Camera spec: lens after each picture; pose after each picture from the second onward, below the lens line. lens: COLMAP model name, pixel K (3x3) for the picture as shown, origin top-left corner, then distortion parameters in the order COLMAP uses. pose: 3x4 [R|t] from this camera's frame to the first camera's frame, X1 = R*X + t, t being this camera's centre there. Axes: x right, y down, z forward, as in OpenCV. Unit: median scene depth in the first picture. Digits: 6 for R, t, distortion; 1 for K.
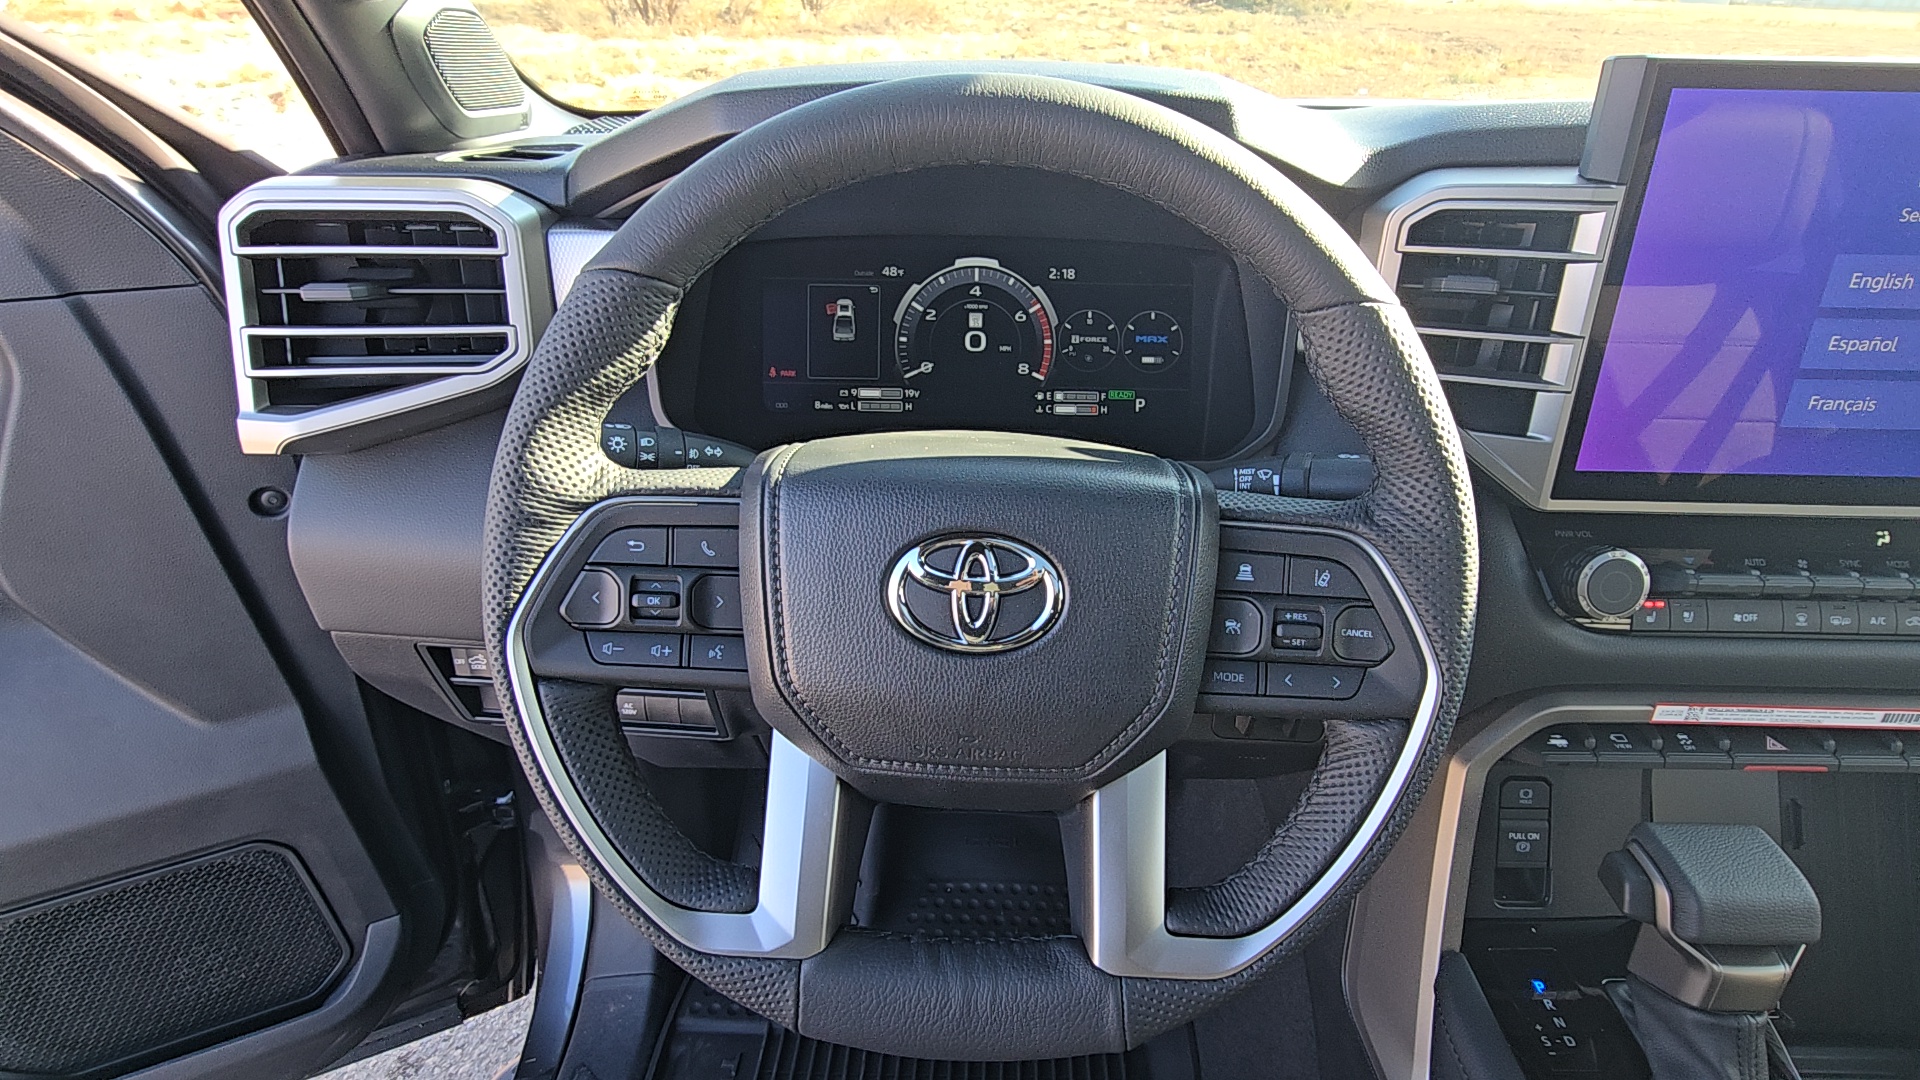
lens RADIAL K [[955.6, 0, 986.4], [0, 955.6, 547.4], [0, 0, 1]] dist [-0.001837, -0.000123]
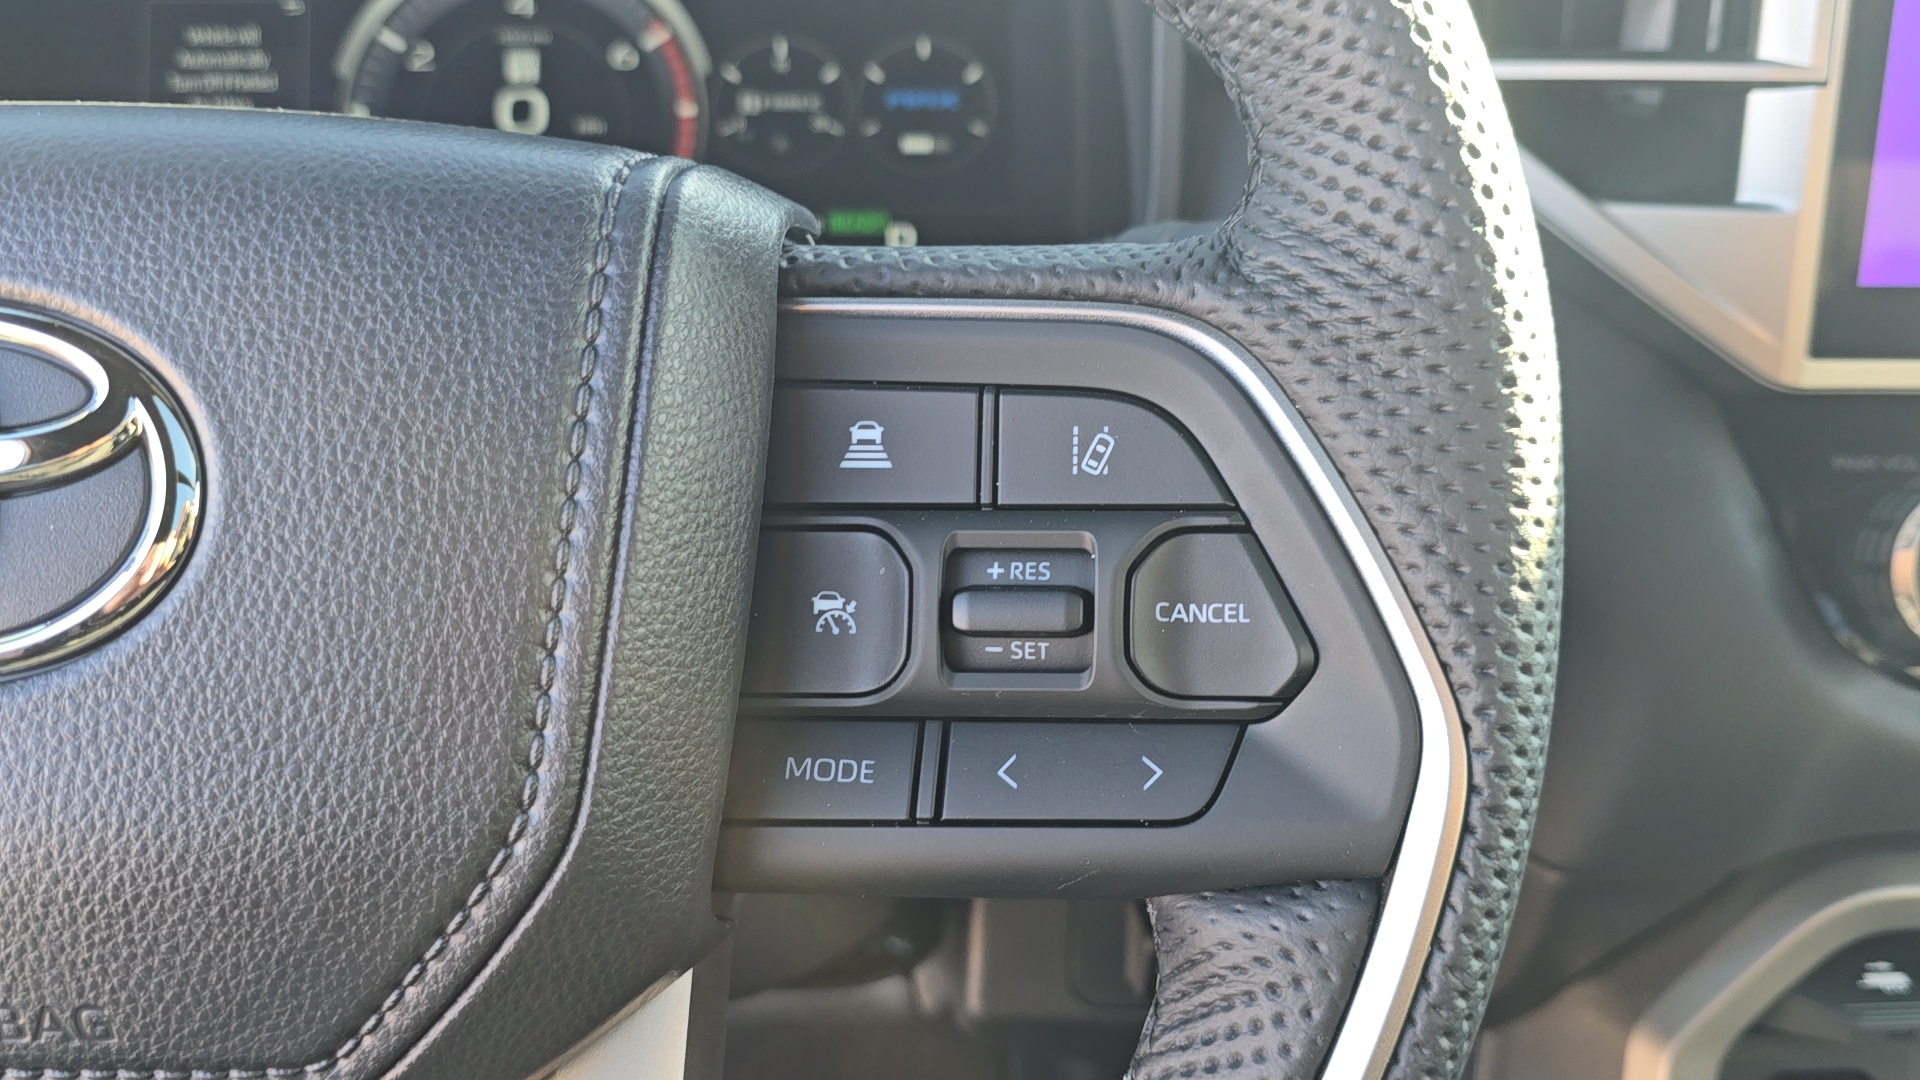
lens RADIAL K [[1647.9, 0, 1008.1], [0, 1647.9, 551.4], [0, 0, 1]] dist [-0.025802, -0.001421]
pose [[0.998899, -0.027013, 0.038365, 0.288466], [0.031102, 0.993406, -0.110346, 0.122682], [-0.035131, 0.111418, 0.993152, 0.429508]]
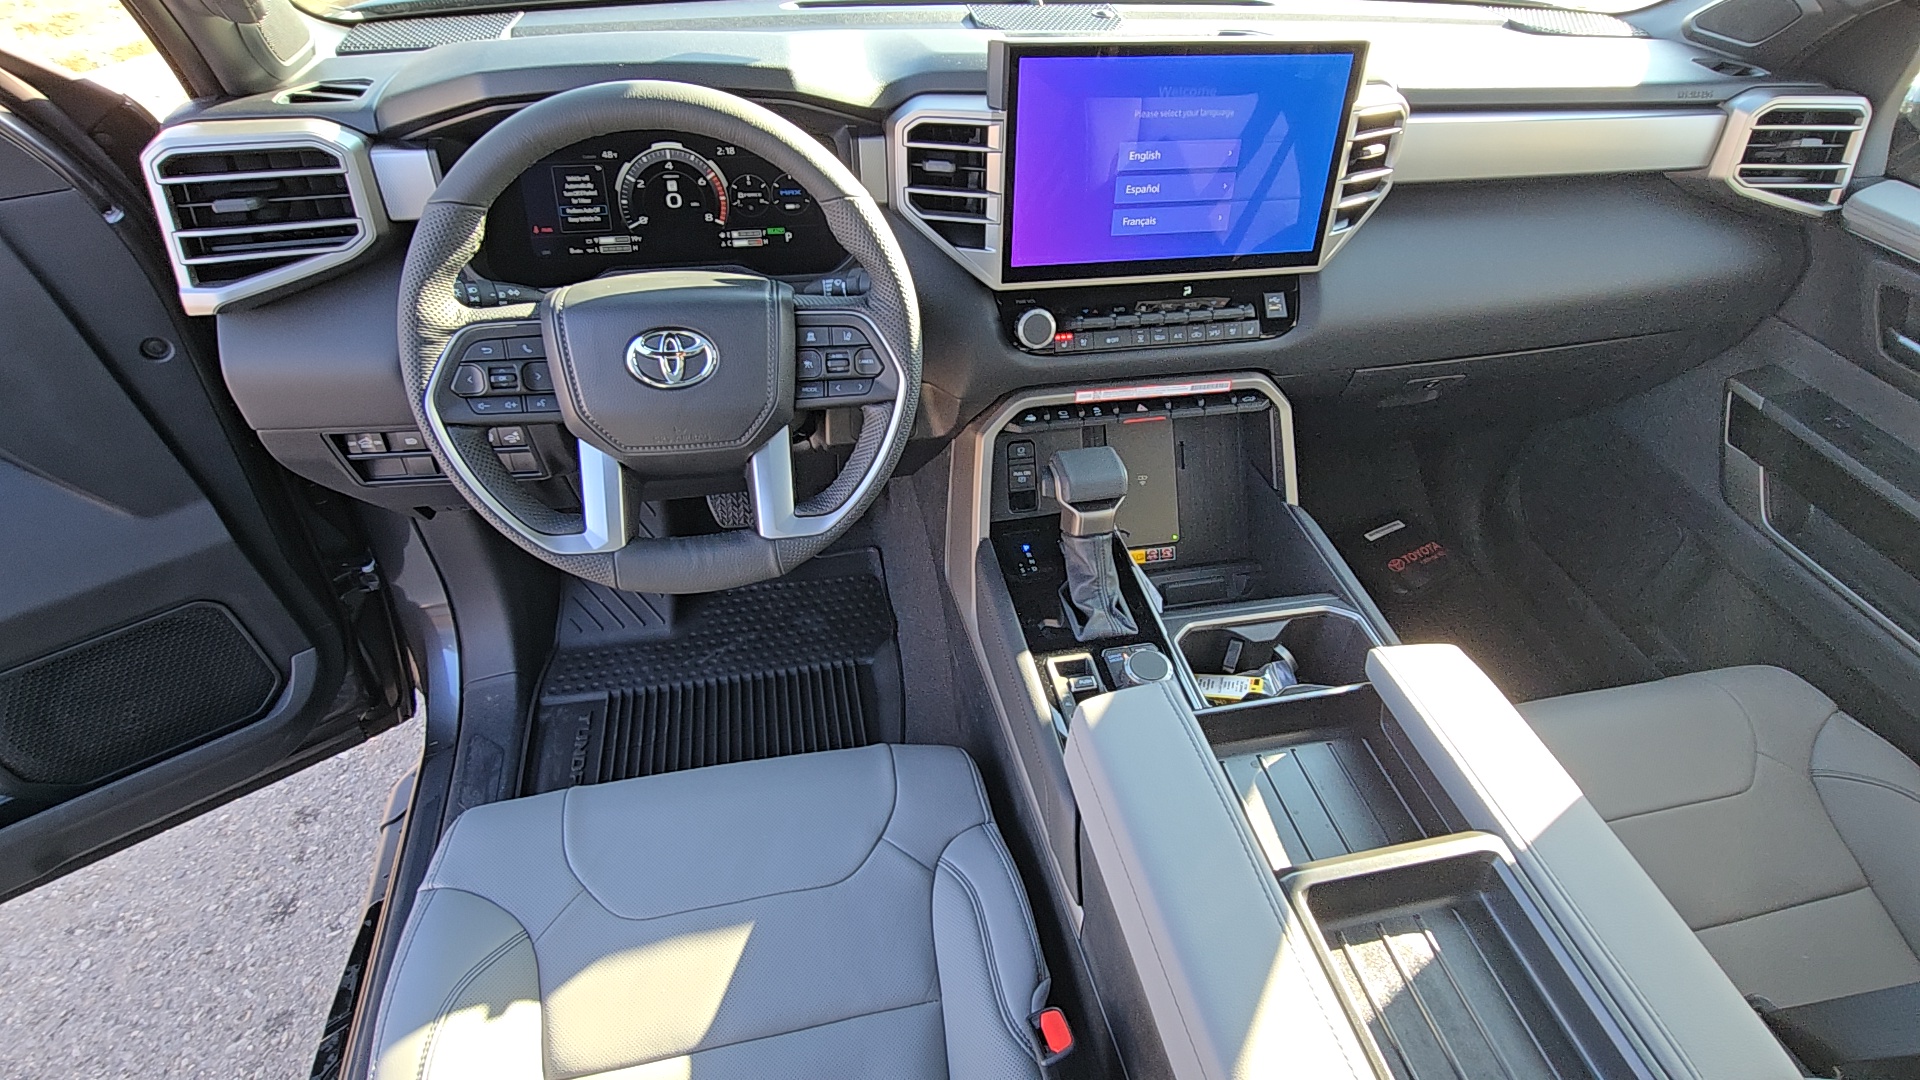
lens RADIAL K [[952.2, 0, 972.5], [0, 952.2, 534.6], [0, 0, 1]] dist [0.001910, -0.000780]
pose [[0.975845, -0.122597, 0.180821, 0.183550], [0.083225, 0.973901, 0.211164, 0.035257], [-0.201990, -0.191014, 0.960580, -1.063537]]
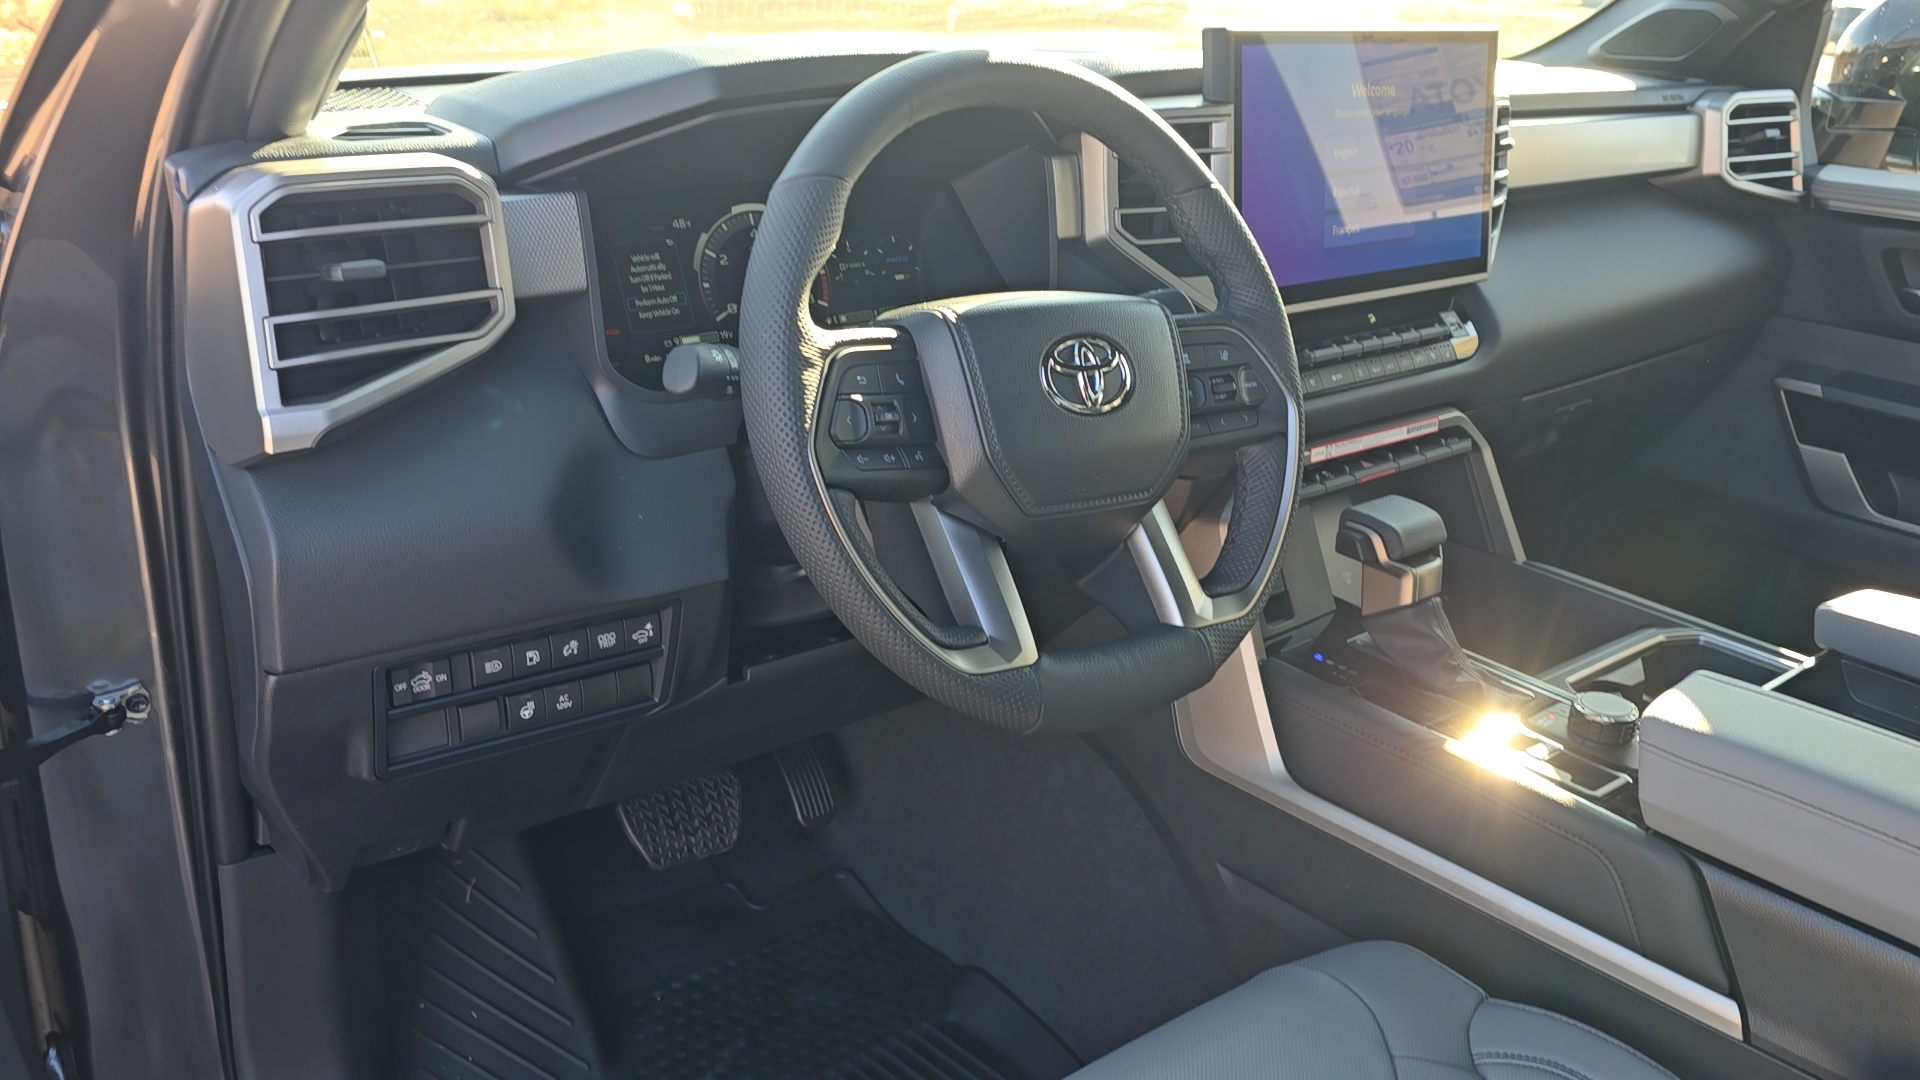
lens RADIAL K [[1580.8, 0, 960.0], [0, 1580.8, 540.0], [0, 0, 1]] dist [-0.007110, -0.001419]
pose [[0.764069, -0.213687, 0.608718, -1.591628], [0.290811, 0.956331, -0.029314, 0.285971], [-0.575872, 0.199419, 0.792845, -0.746116]]
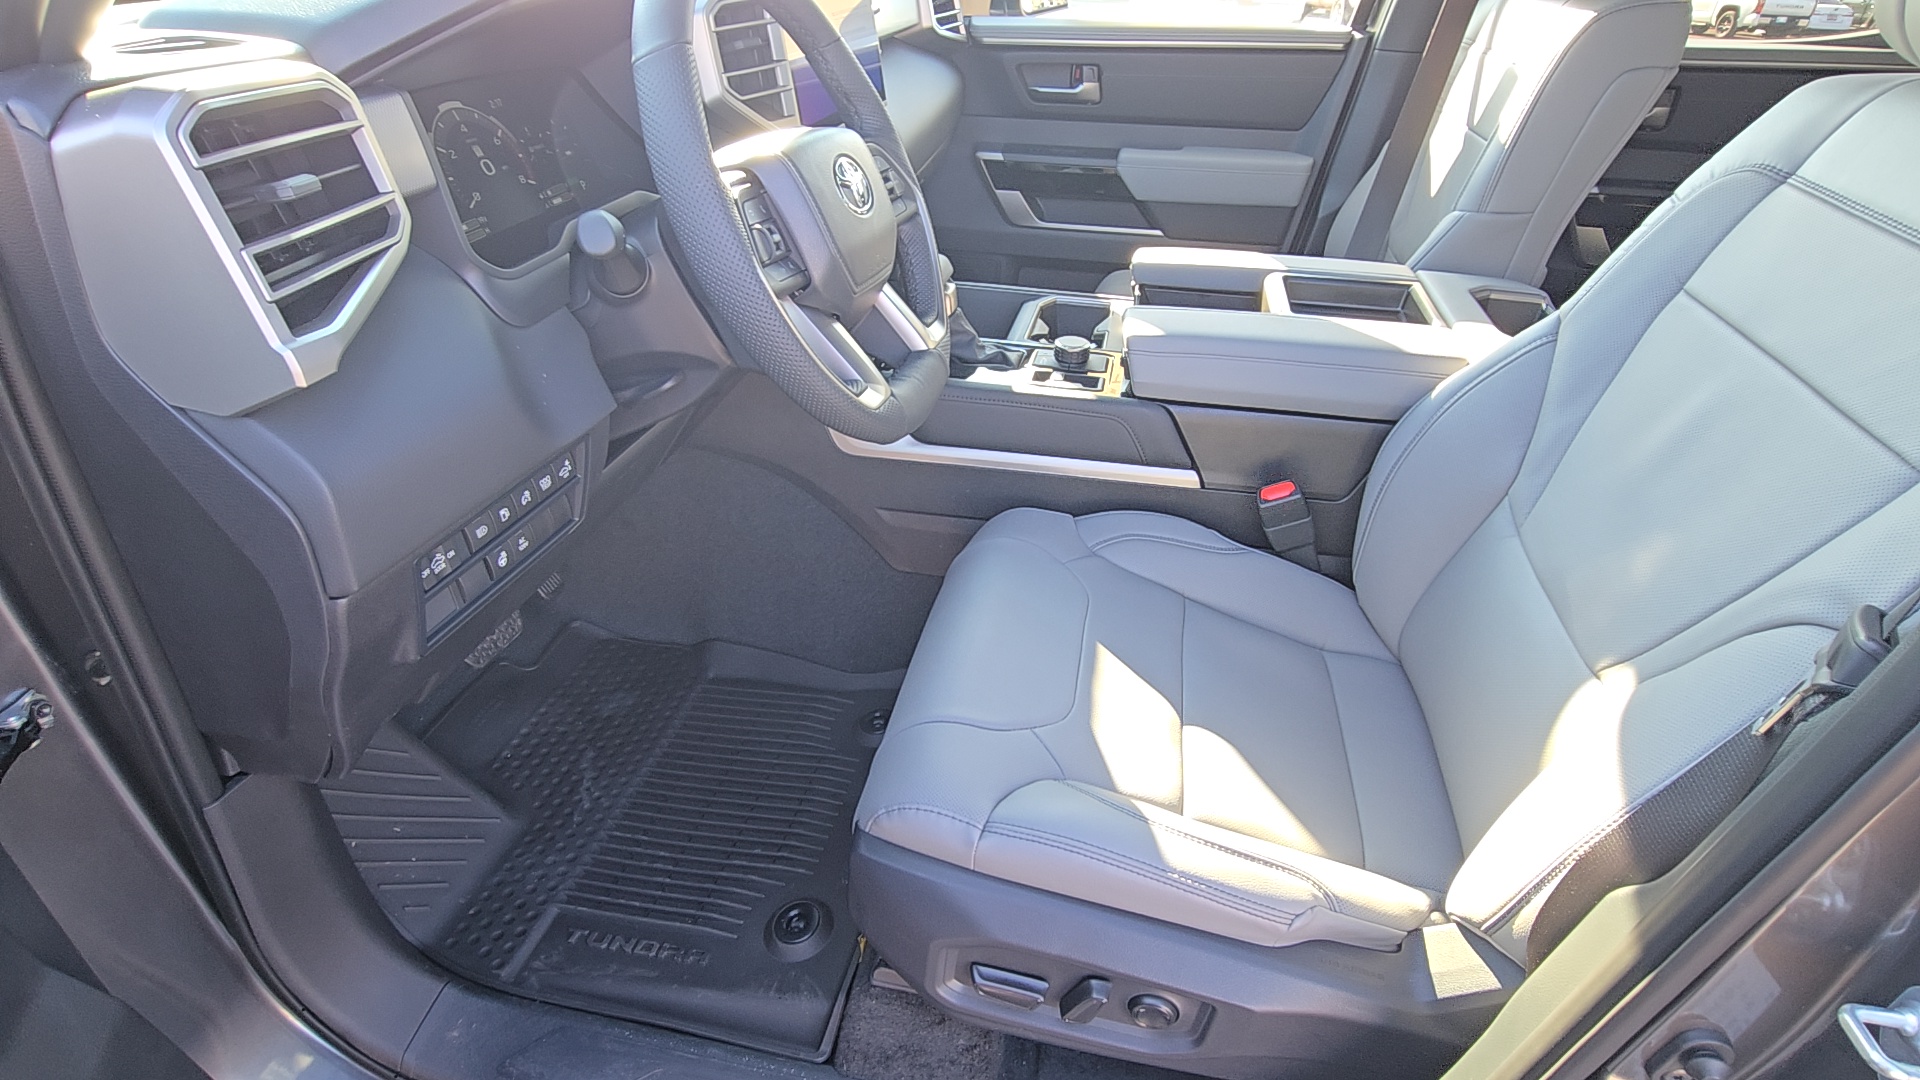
lens RADIAL K [[971.8, 0, 948.6], [0, 971.8, 549.1], [0, 0, 1]] dist [0.000709, 0.000168]
pose [[0.195901, -0.538544, 0.819508, -1.981031], [0.471202, 0.784596, 0.402962, -0.080940], [-0.859995, 0.307213, 0.407466, 0.171428]]
